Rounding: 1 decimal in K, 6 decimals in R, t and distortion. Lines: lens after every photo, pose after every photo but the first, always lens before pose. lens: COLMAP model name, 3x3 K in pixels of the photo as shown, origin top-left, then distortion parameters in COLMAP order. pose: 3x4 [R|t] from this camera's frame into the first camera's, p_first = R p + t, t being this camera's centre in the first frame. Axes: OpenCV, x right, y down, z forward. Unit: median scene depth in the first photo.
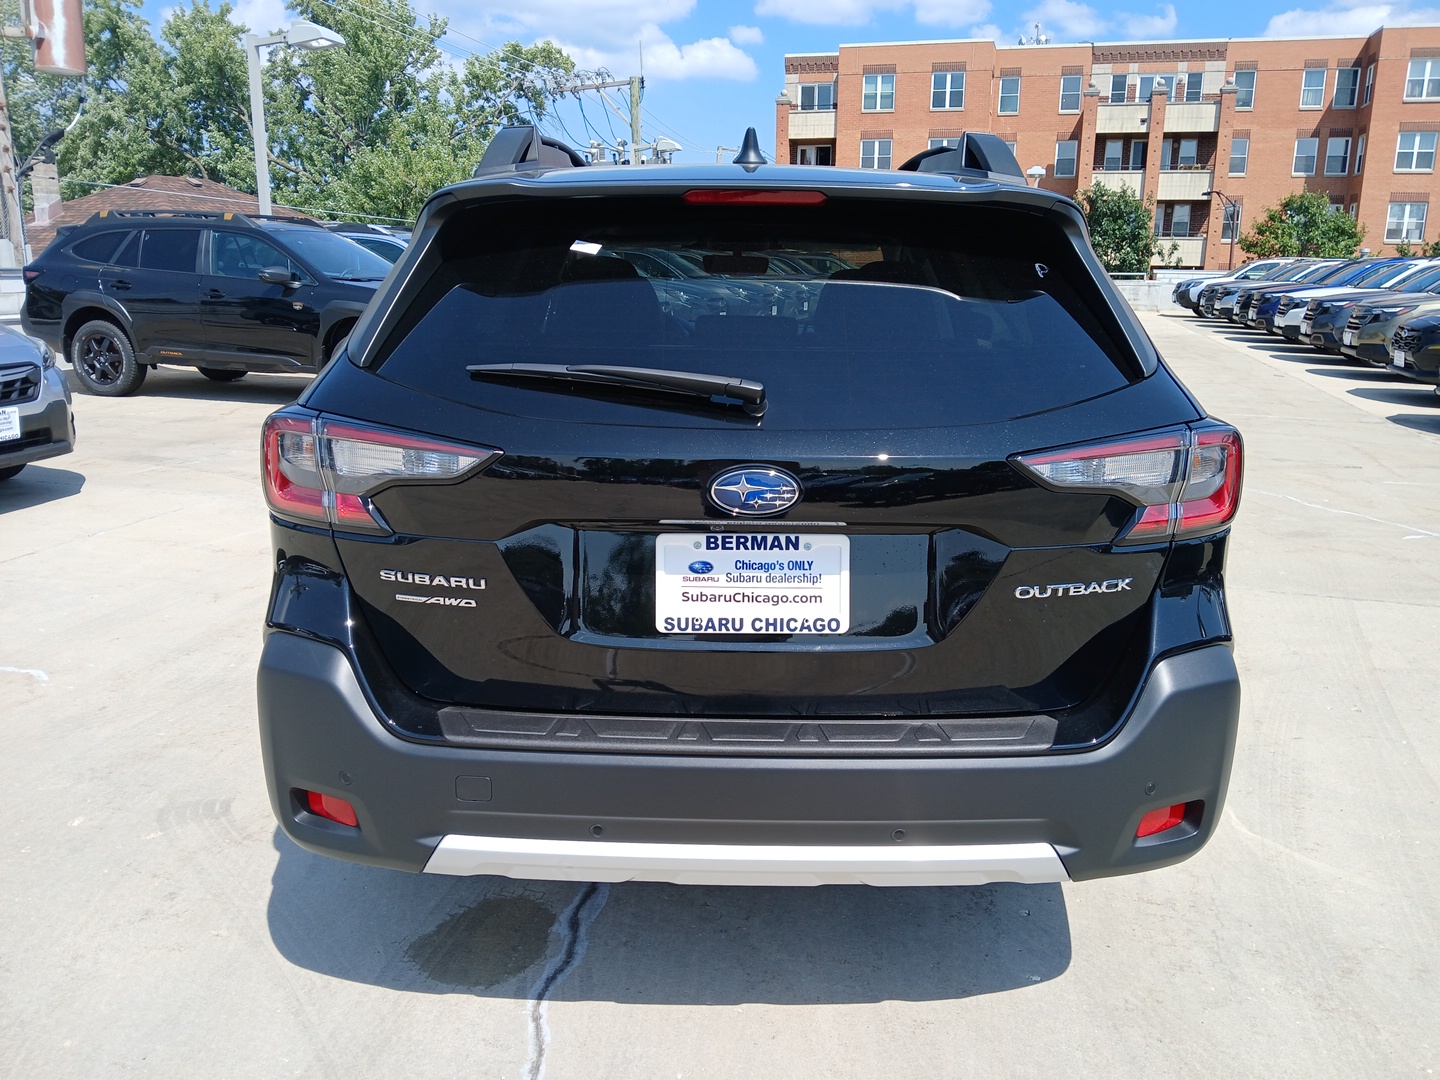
lens RADIAL K [[1142.7, 0, 720.0], [0, 1142.7, 540.0], [0, 0, 1]] dist [-0.023775, 0.004754]
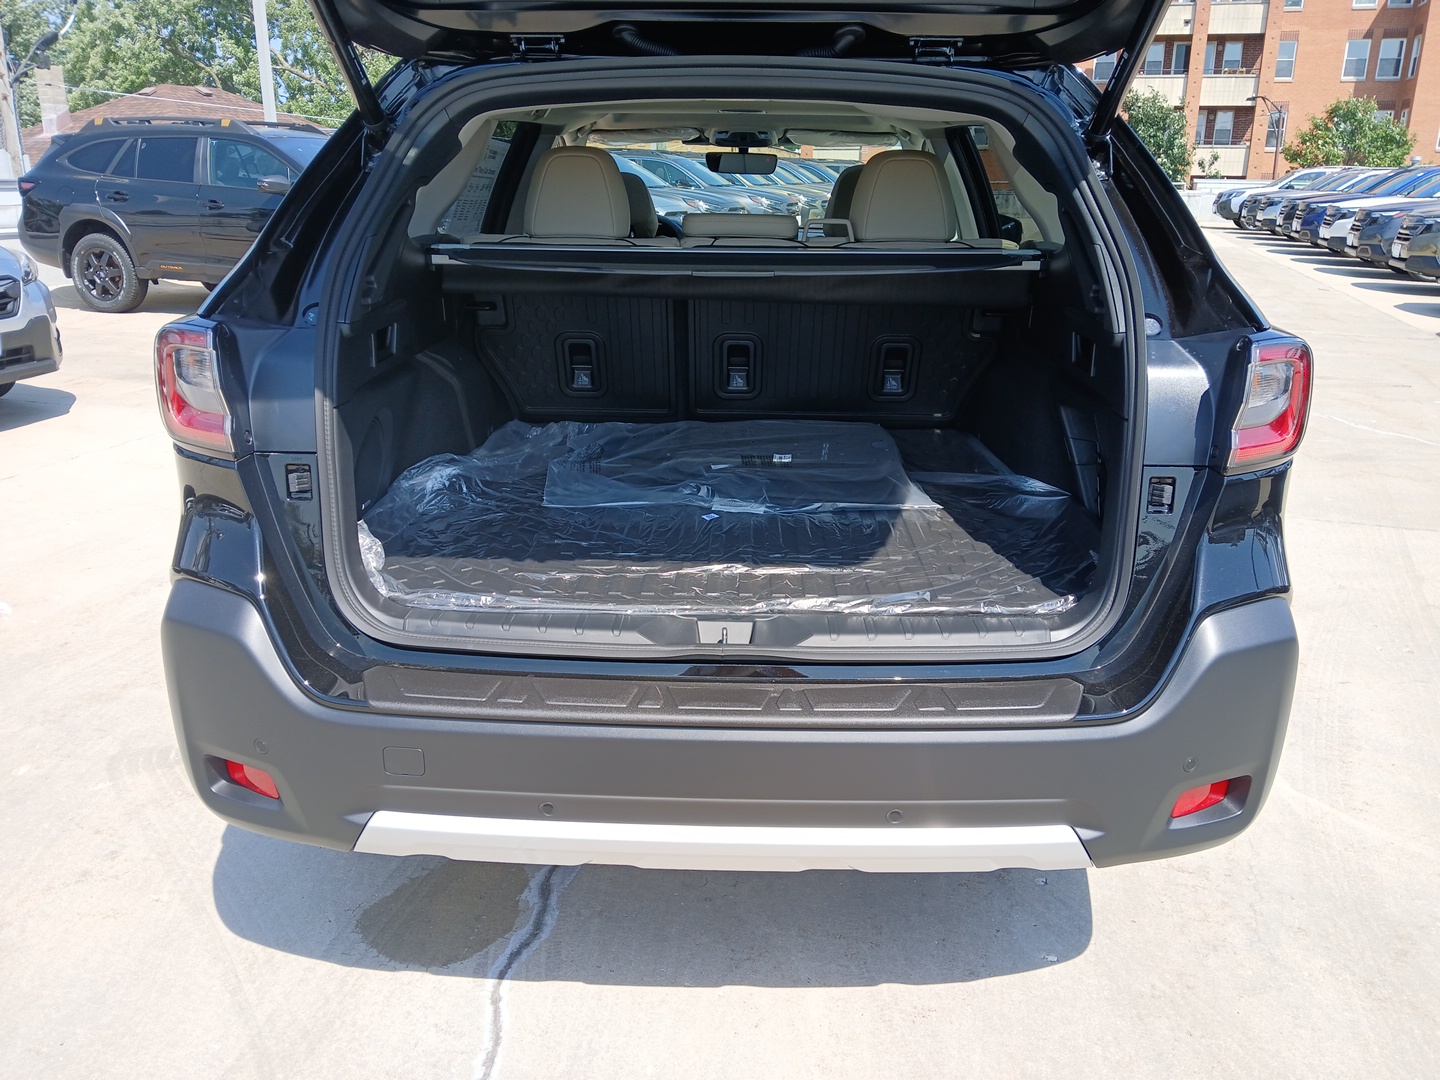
lens RADIAL K [[1142.7, 0, 720.0], [0, 1142.7, 540.0], [0, 0, 1]] dist [-0.023775, 0.004754]
pose [[0.999730, 0.002877, -0.023041, 0.031895], [-0.001223, 0.997440, 0.071502, -0.008872], [0.023187, -0.071455, 0.997174, 0.109744]]
